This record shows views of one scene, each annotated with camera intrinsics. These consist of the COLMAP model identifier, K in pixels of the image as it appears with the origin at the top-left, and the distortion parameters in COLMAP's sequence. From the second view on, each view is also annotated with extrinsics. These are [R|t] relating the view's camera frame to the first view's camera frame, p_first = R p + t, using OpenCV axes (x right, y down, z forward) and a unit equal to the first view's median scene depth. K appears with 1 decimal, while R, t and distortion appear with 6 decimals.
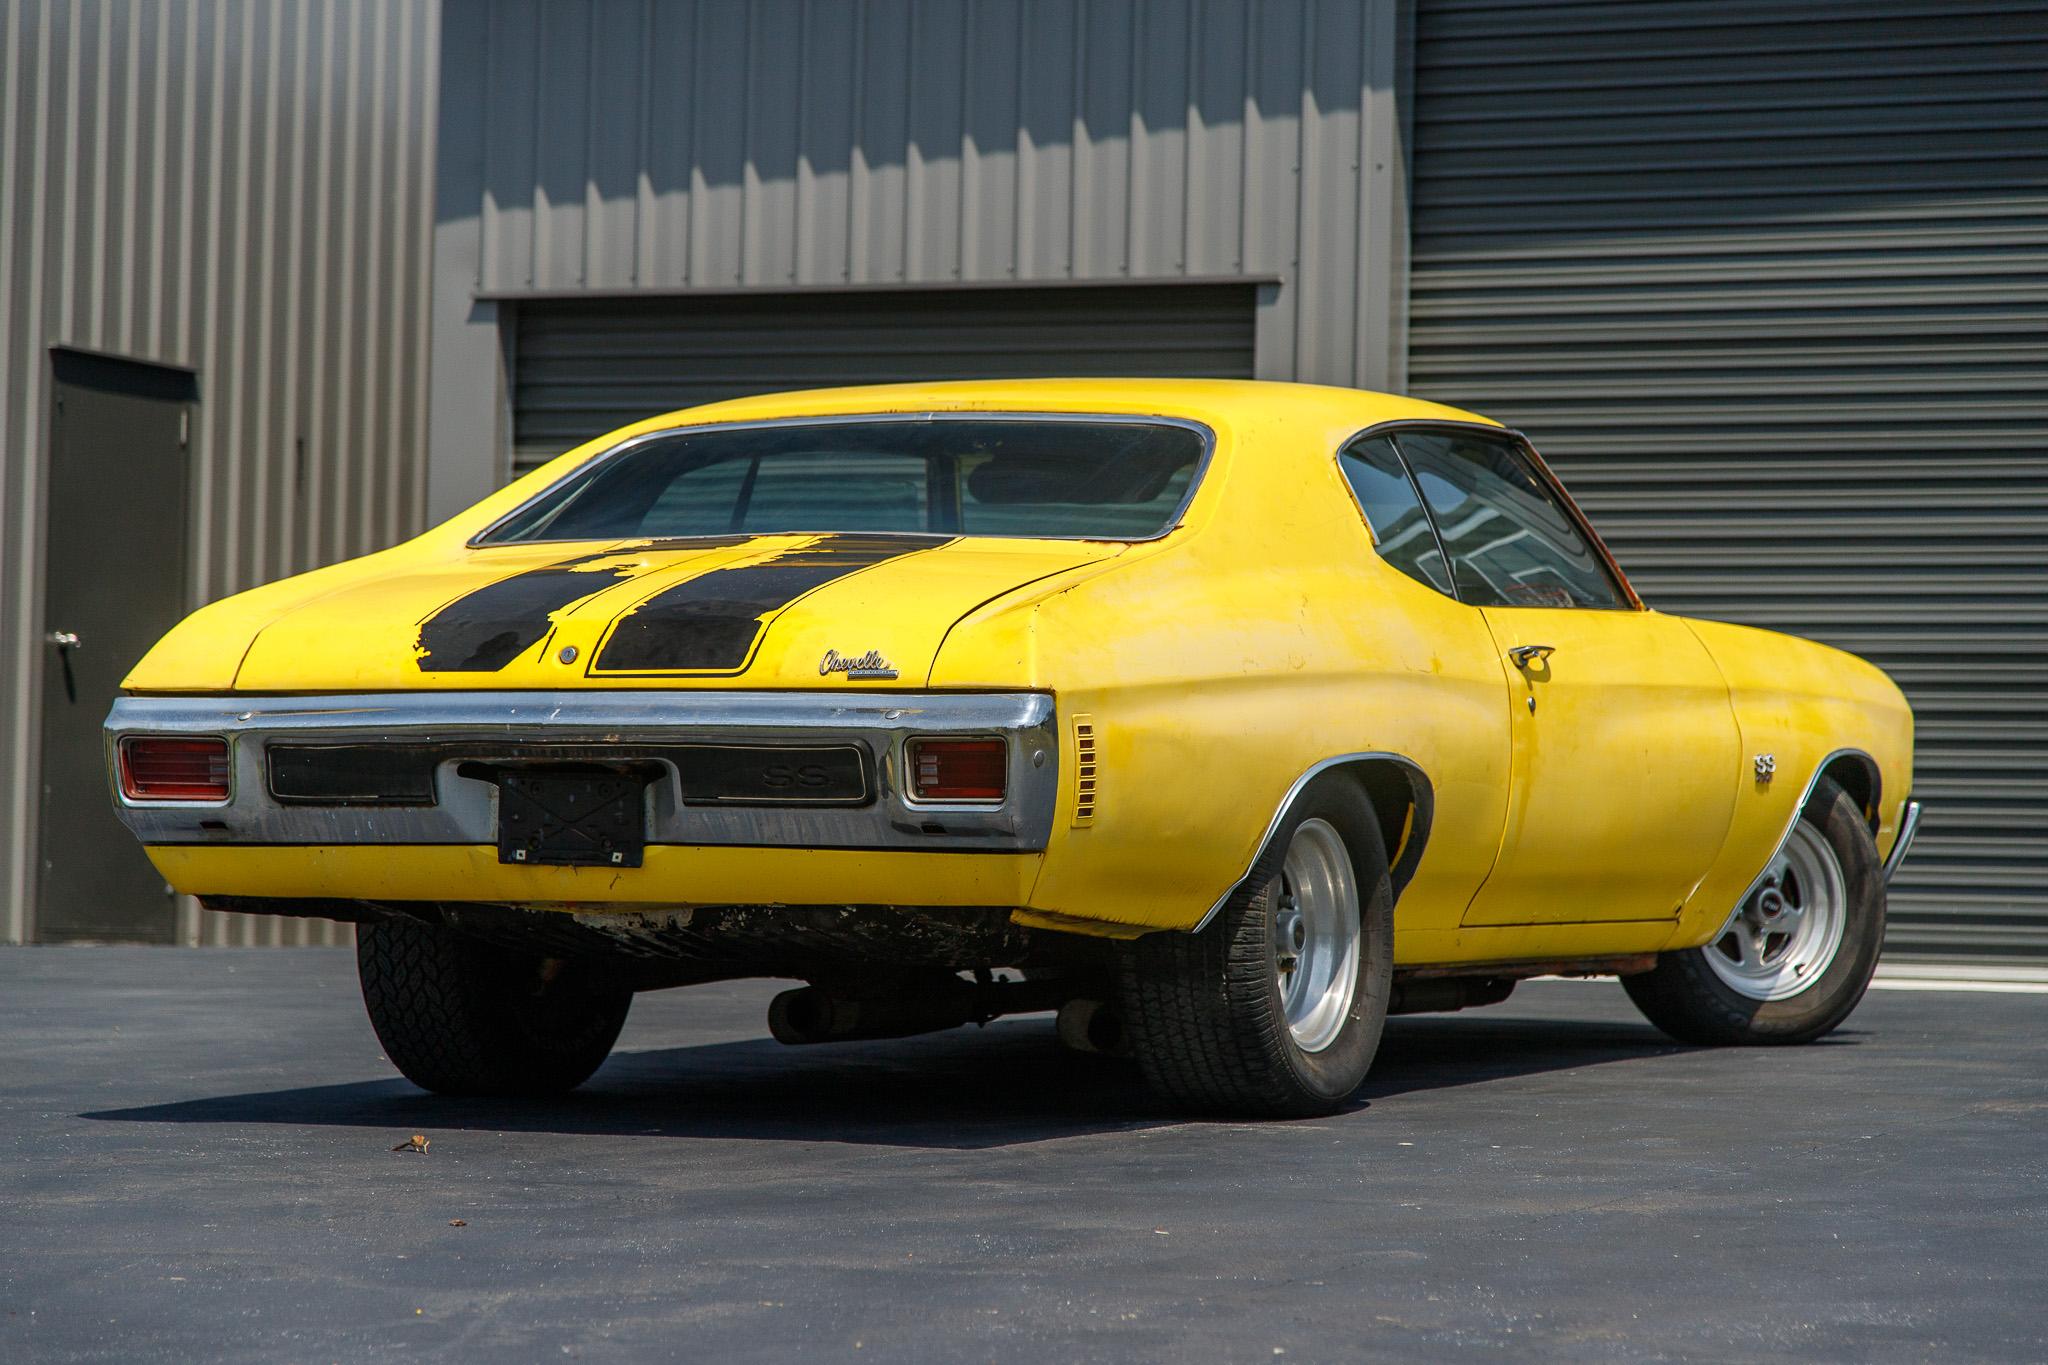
lens RADIAL K [[5656.7, 0, 1067.5], [0, 5656.7, 677.2], [0, 0, 1]] dist [-0.023120, 1.144392]
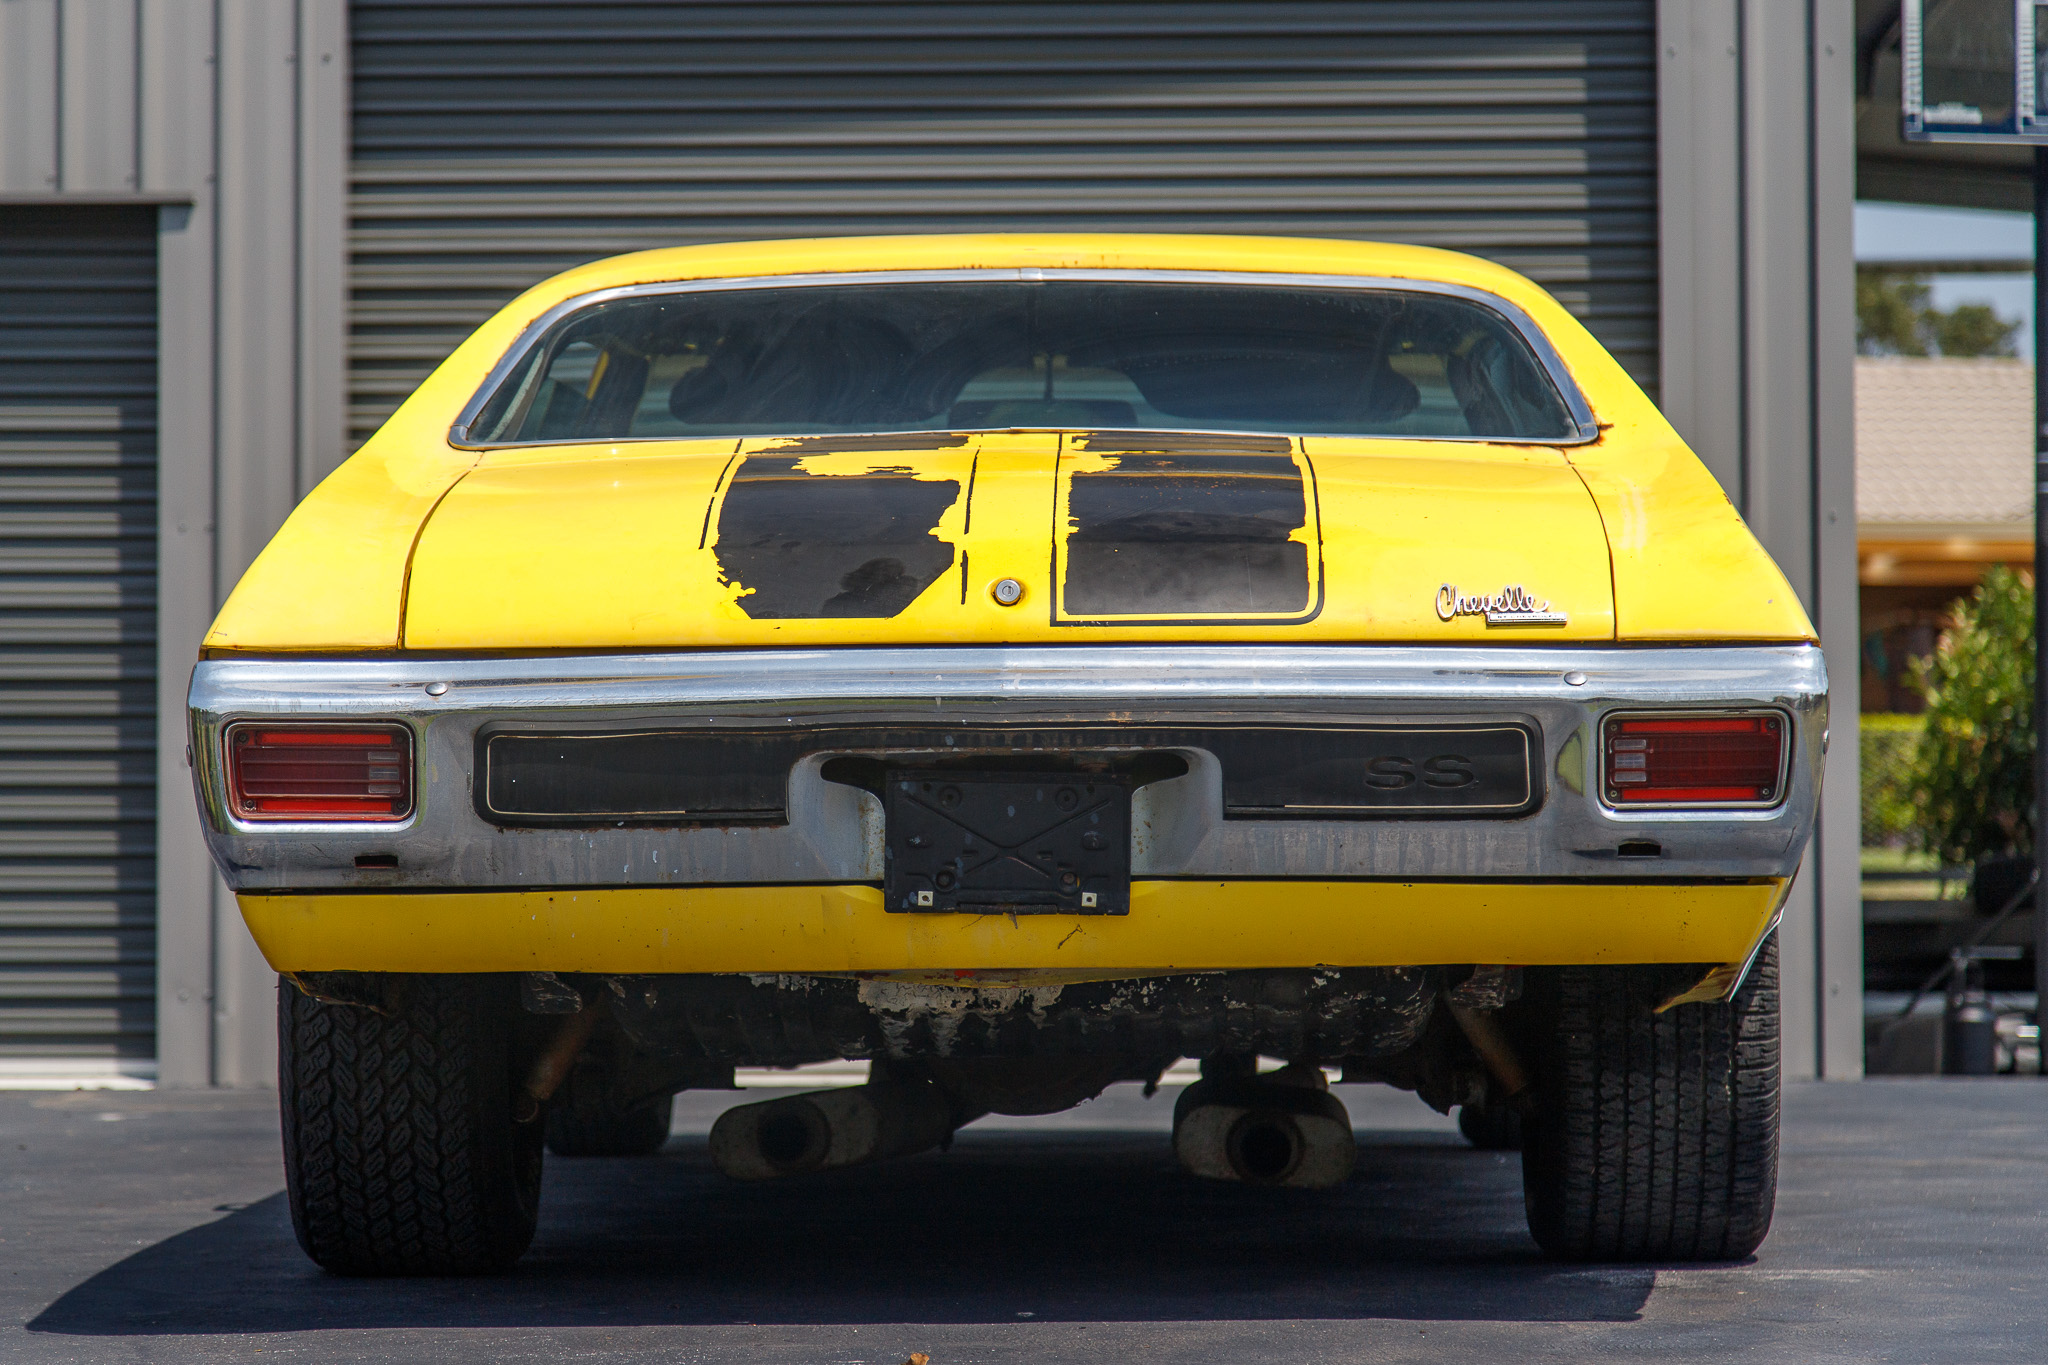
lens RADIAL K [[6065.8, 0, 1024.0], [0, 6065.8, 682.5], [0, 0, 1]] dist [-0.089137, 0.315993]
pose [[0.919203, 0.001042, 0.393784, -0.357894], [0.004297, 0.999910, -0.012678, 0.015252], [-0.393762, 0.013346, 0.919116, 0.349201]]
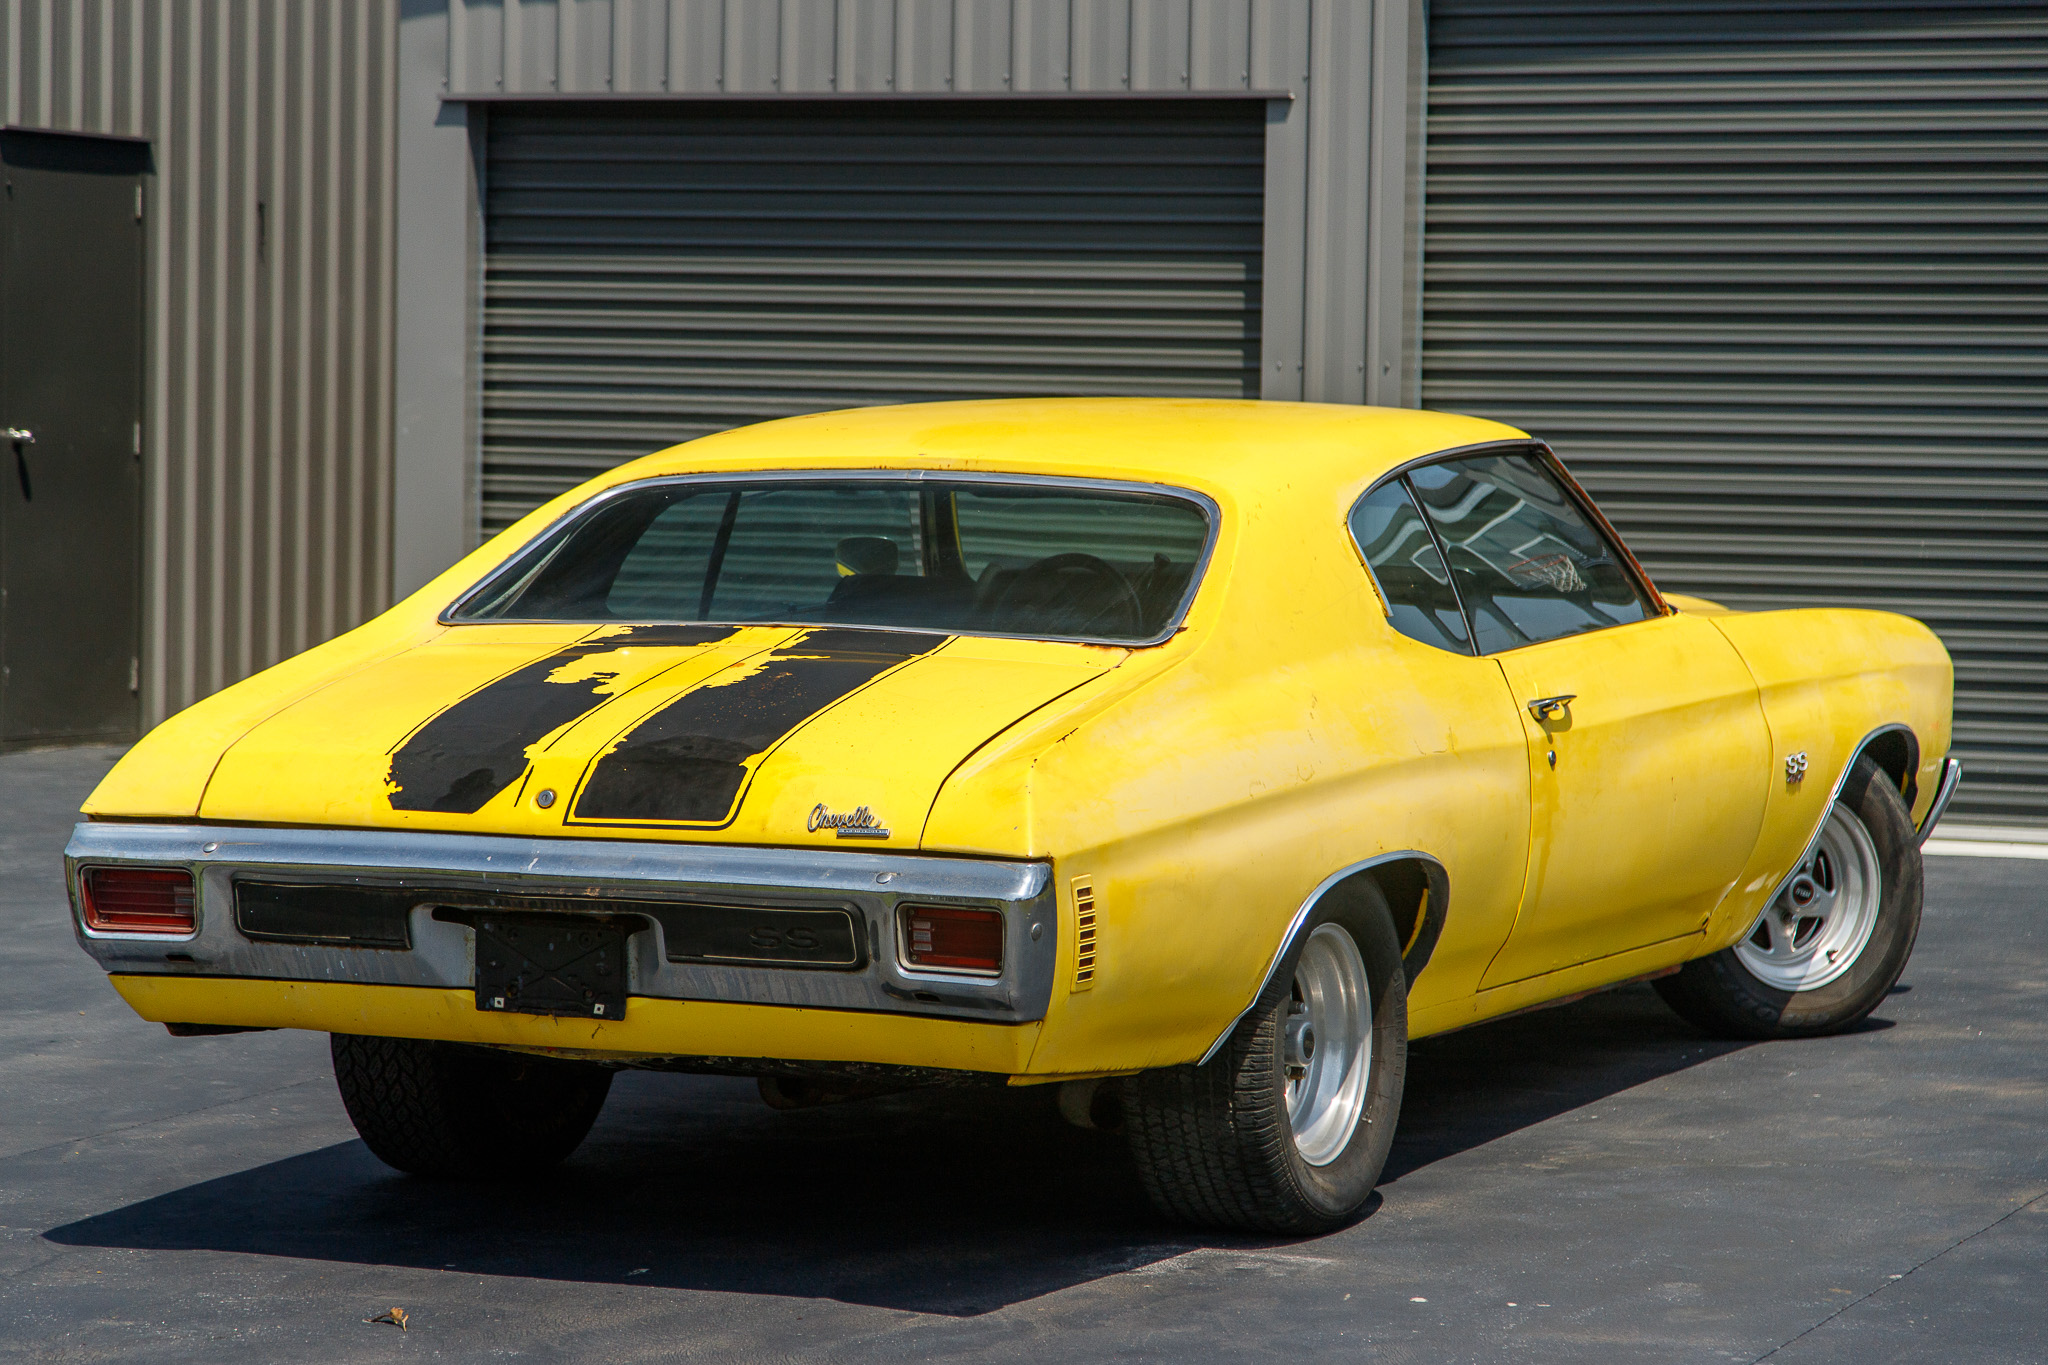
lens RADIAL K [[5938.8, 0, 1024.0], [0, 5938.8, 682.5], [0, 0, 1]] dist [-0.018740, 0.787222]
pose [[0.999952, -0.005038, -0.008393, 0.001403], [0.005717, 0.996539, 0.082932, -0.105115], [0.007947, -0.082976, 0.996520, -0.001684]]
